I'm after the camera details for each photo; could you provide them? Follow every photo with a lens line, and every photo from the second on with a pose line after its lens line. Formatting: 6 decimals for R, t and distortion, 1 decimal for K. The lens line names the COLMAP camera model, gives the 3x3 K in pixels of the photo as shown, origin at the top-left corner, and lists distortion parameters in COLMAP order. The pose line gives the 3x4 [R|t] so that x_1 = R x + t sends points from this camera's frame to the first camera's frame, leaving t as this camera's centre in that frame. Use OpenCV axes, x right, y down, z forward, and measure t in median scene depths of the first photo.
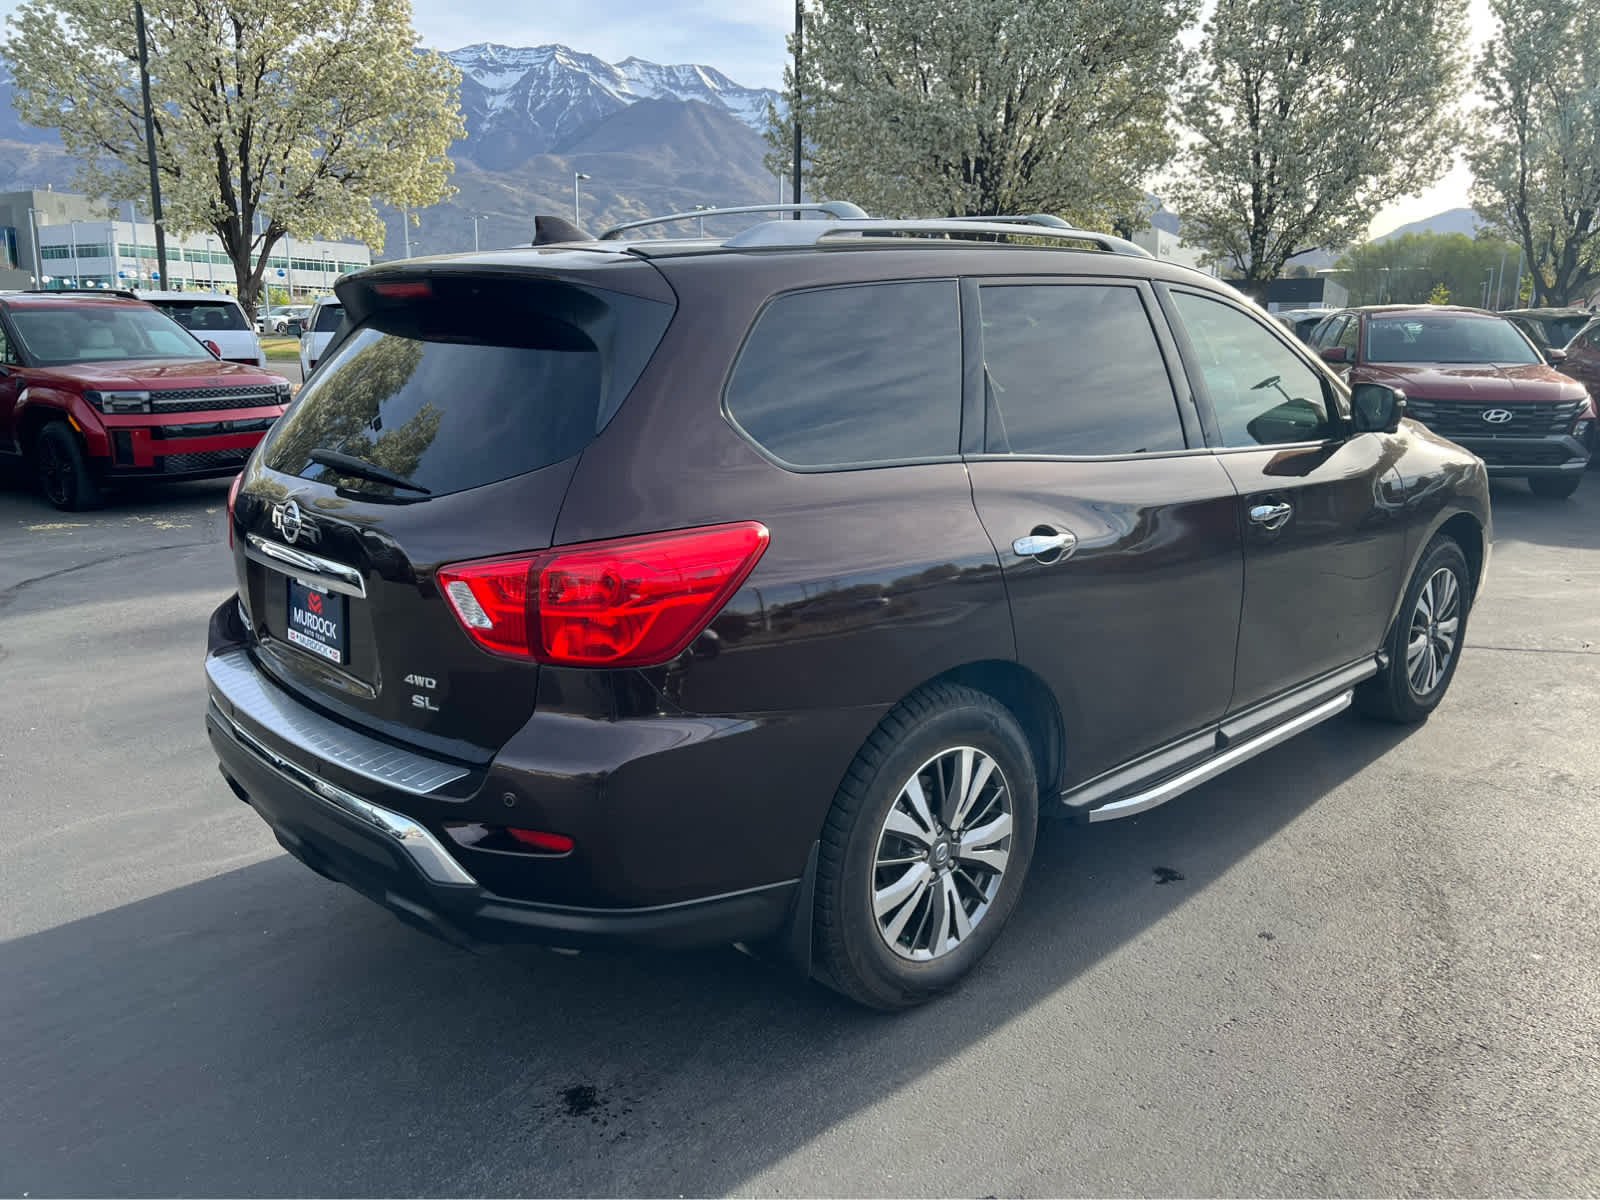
lens RADIAL K [[1243.2, 0, 800.0], [0, 1243.2, 600.0], [0, 0, 1]] dist [0.046415, -0.048753]
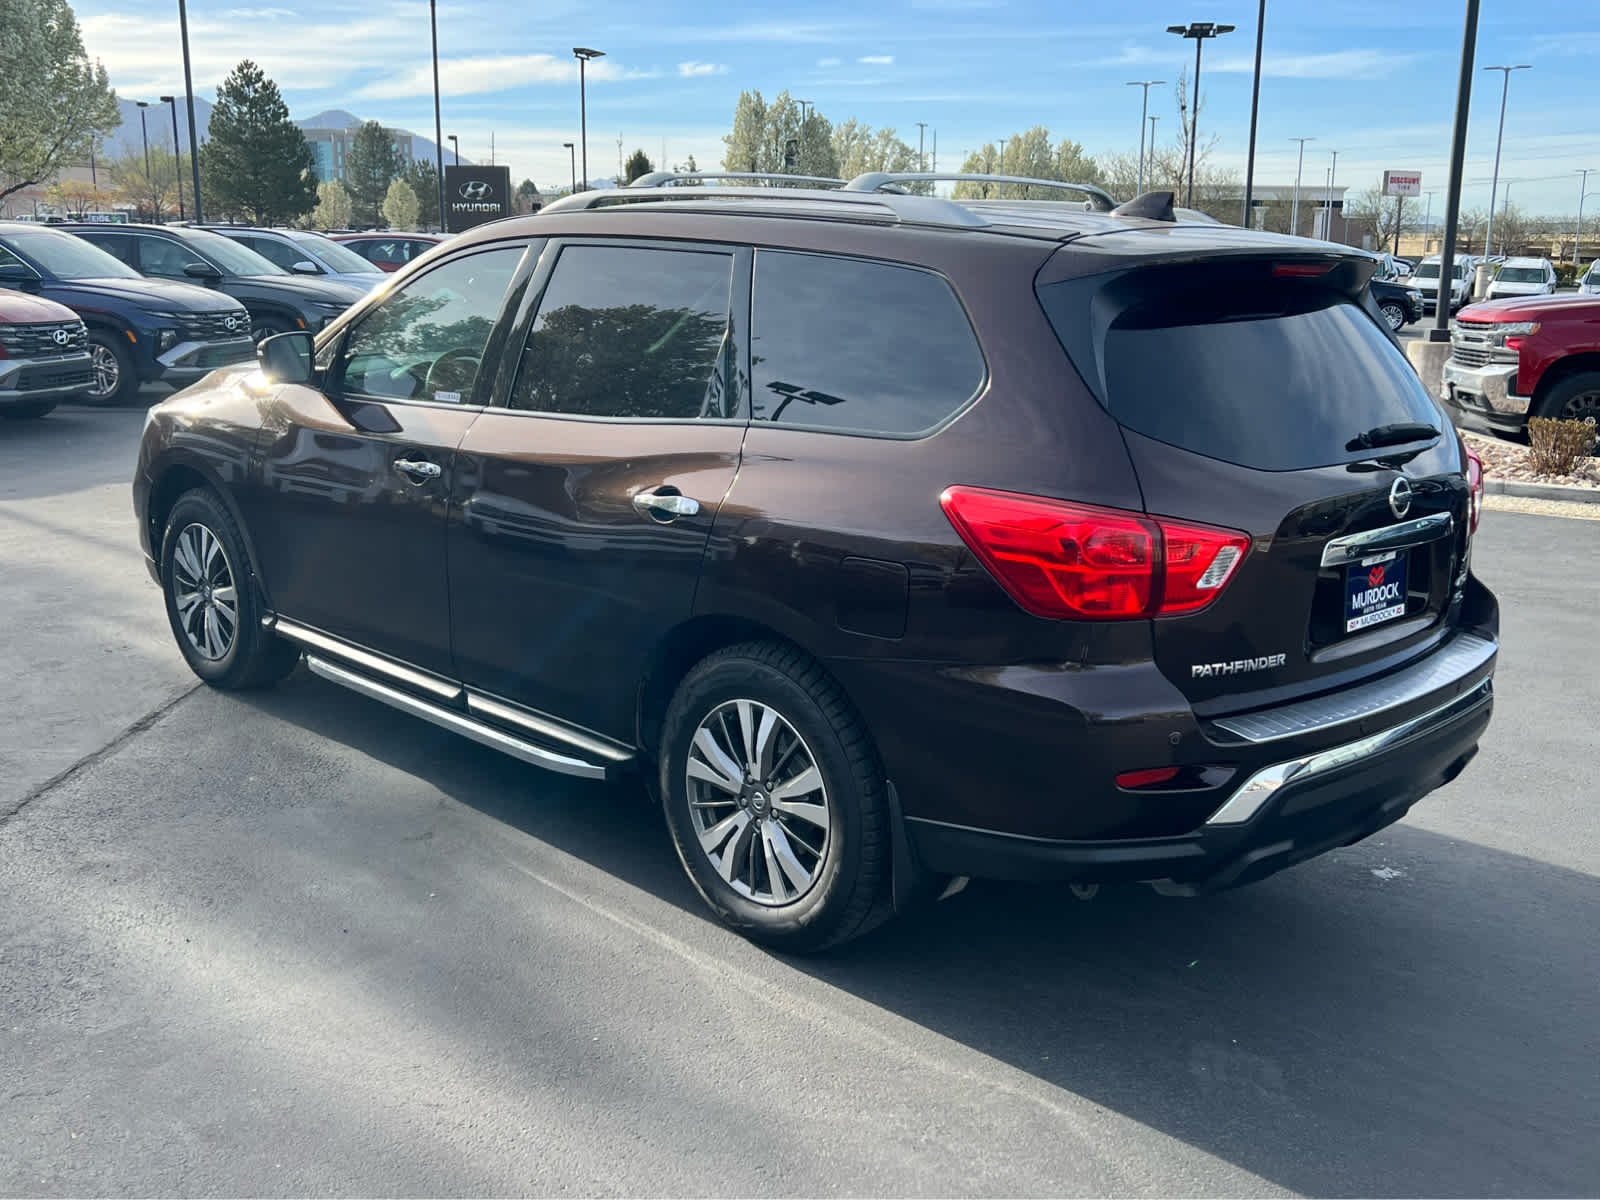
lens RADIAL K [[1640.9, 0, 800.0], [0, 1640.9, 600.0], [0, 0, 1]] dist [0.047202, -0.040328]
pose [[-0.053007, -0.215443, 0.975077, -1.533355], [0.197119, 0.954979, 0.221718, -0.338464], [-0.978946, 0.203958, -0.008153, 1.341537]]
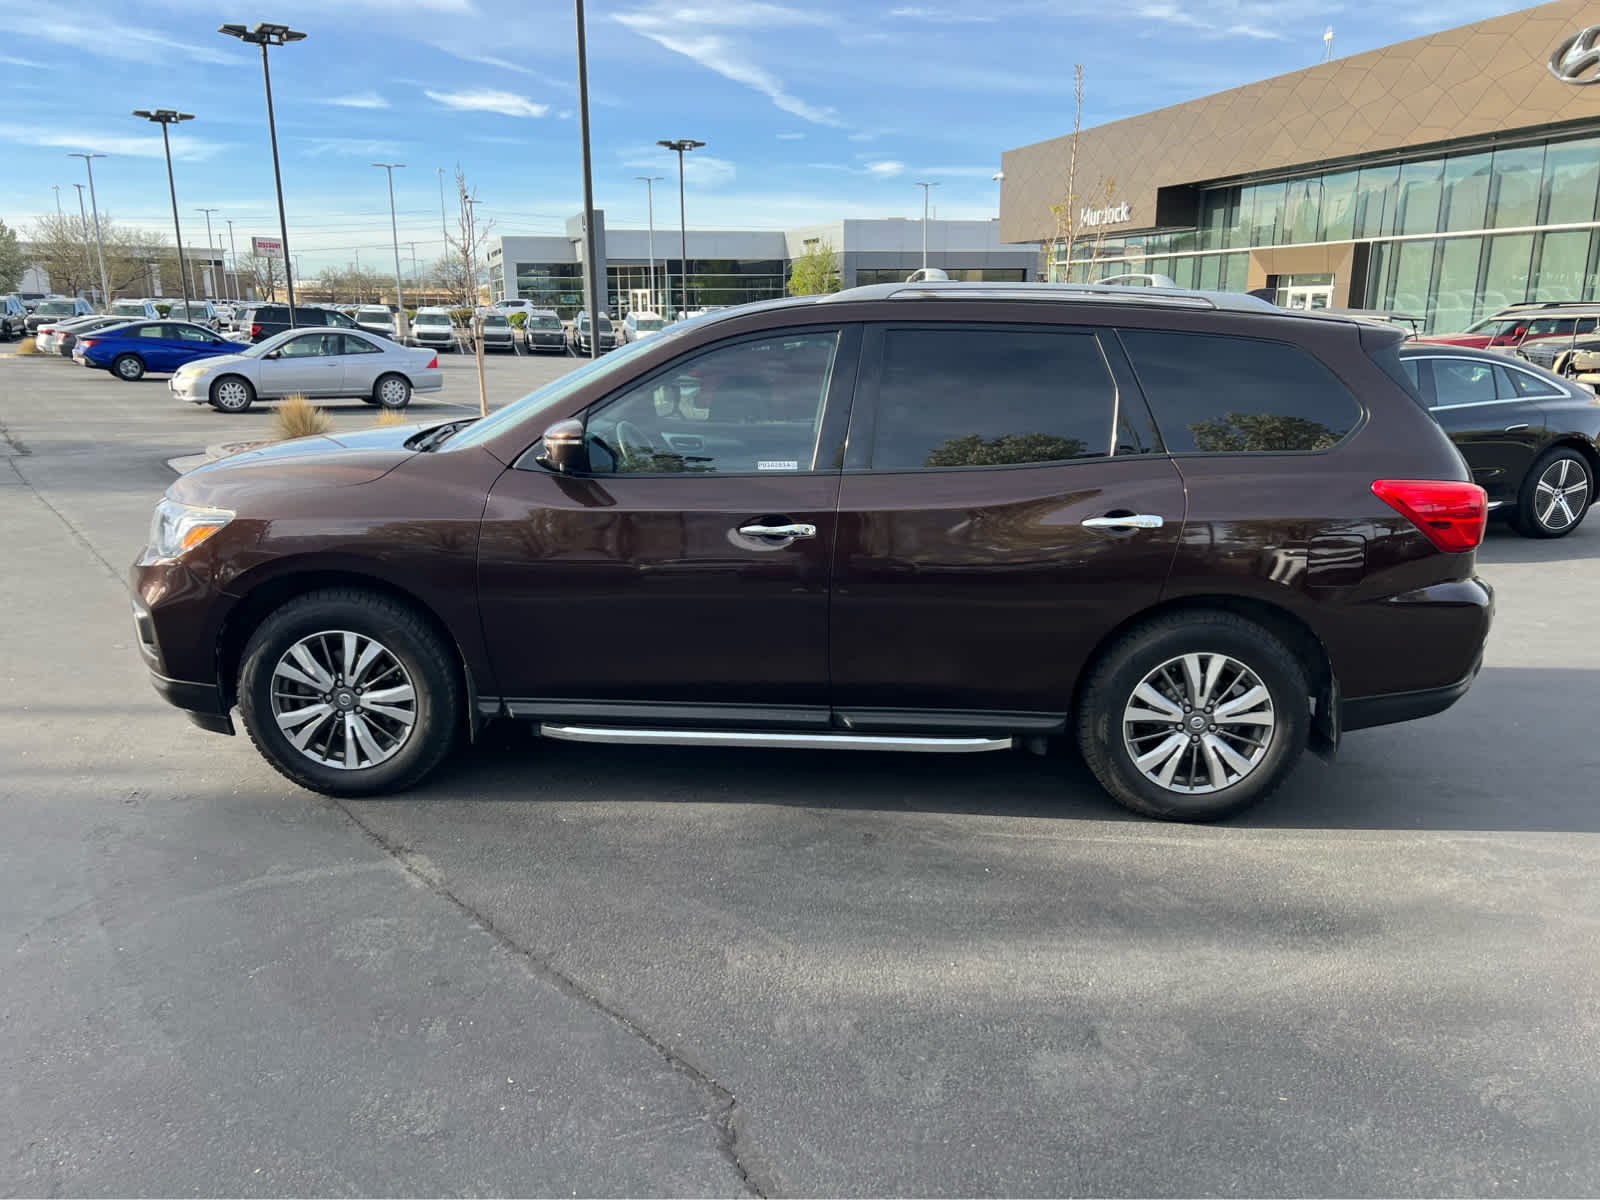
lens RADIAL K [[1251.3, 0, 800.0], [0, 1251.3, 600.0], [0, 0, 1]] dist [0.009397, 0.000321]
pose [[-0.736851, -0.163928, 0.655880, -0.872100], [0.134133, 0.915421, 0.379489, -0.622702], [-0.662616, 0.367602, -0.652541, 2.551610]]
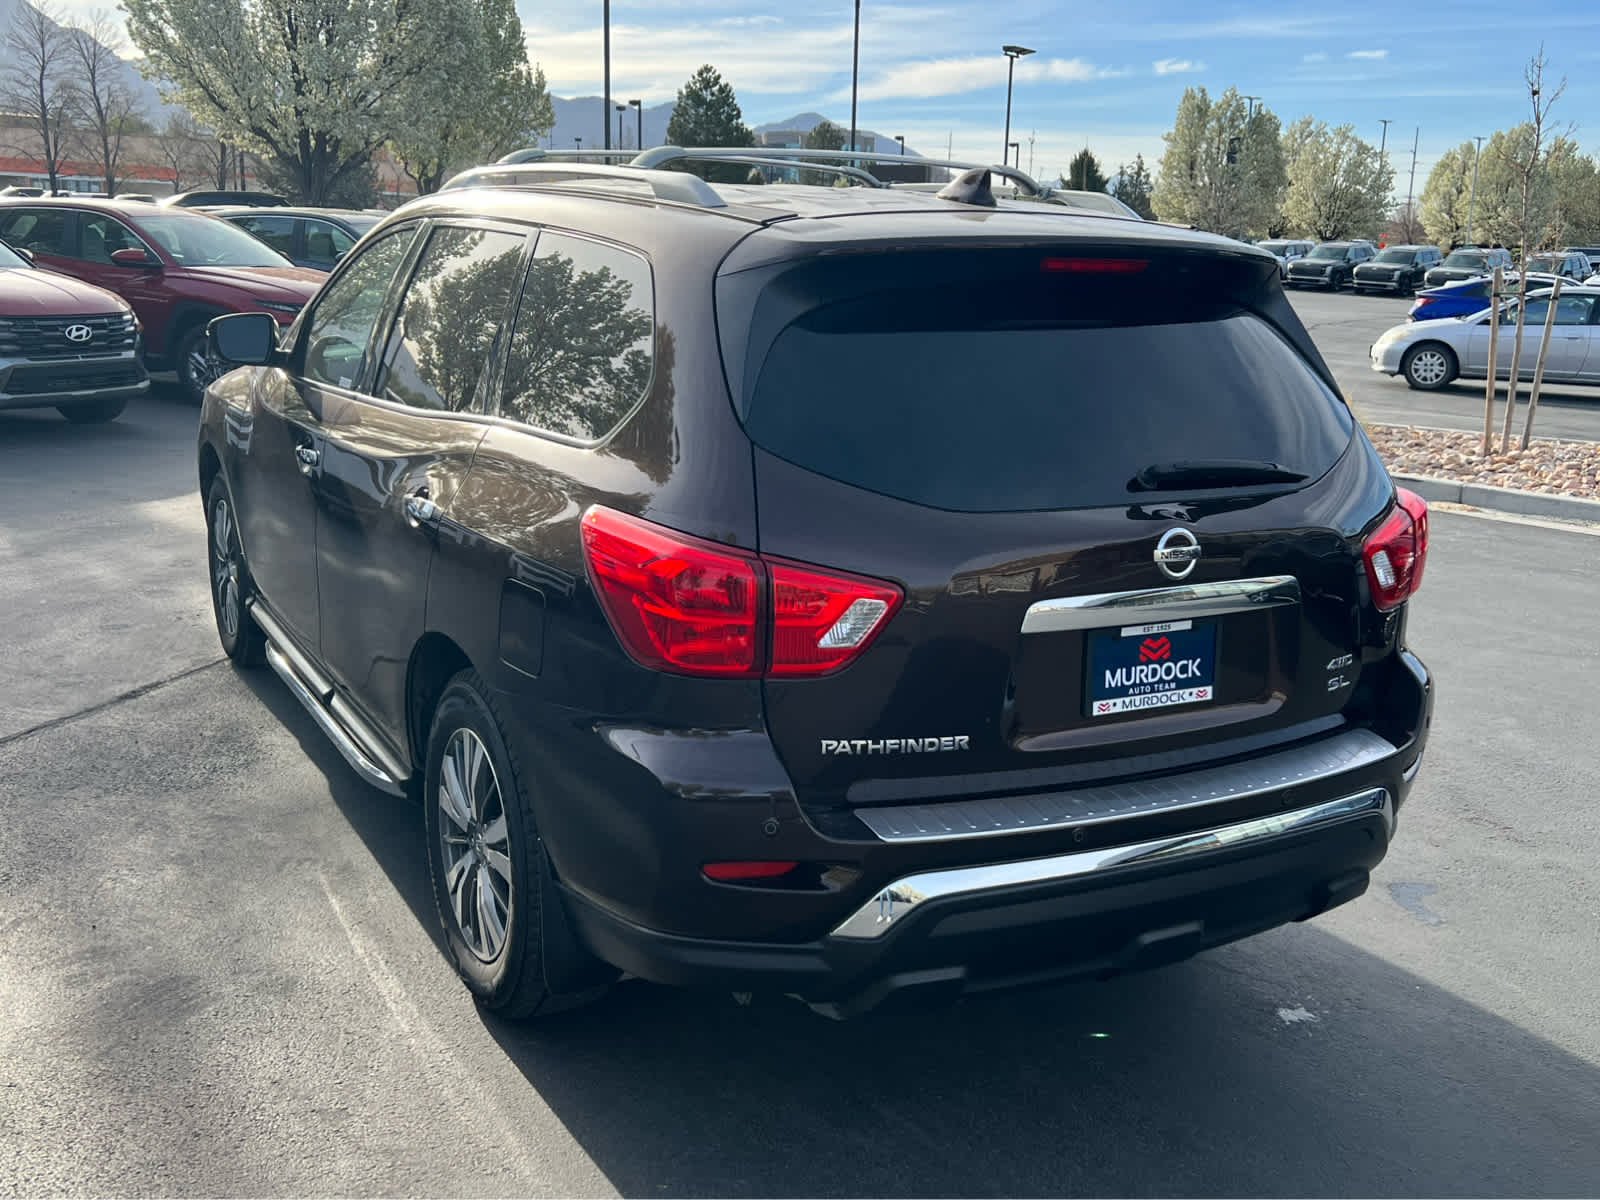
lens RADIAL K [[1642.9, 0, 800.0], [0, 1642.9, 600.0], [0, 0, 1]] dist [0.025566, -0.012685]
pose [[0.226121, -0.208635, 0.951494, -1.329211], [0.178259, 0.969161, 0.170146, -0.231238], [-0.957650, 0.131139, 0.256339, 0.853911]]
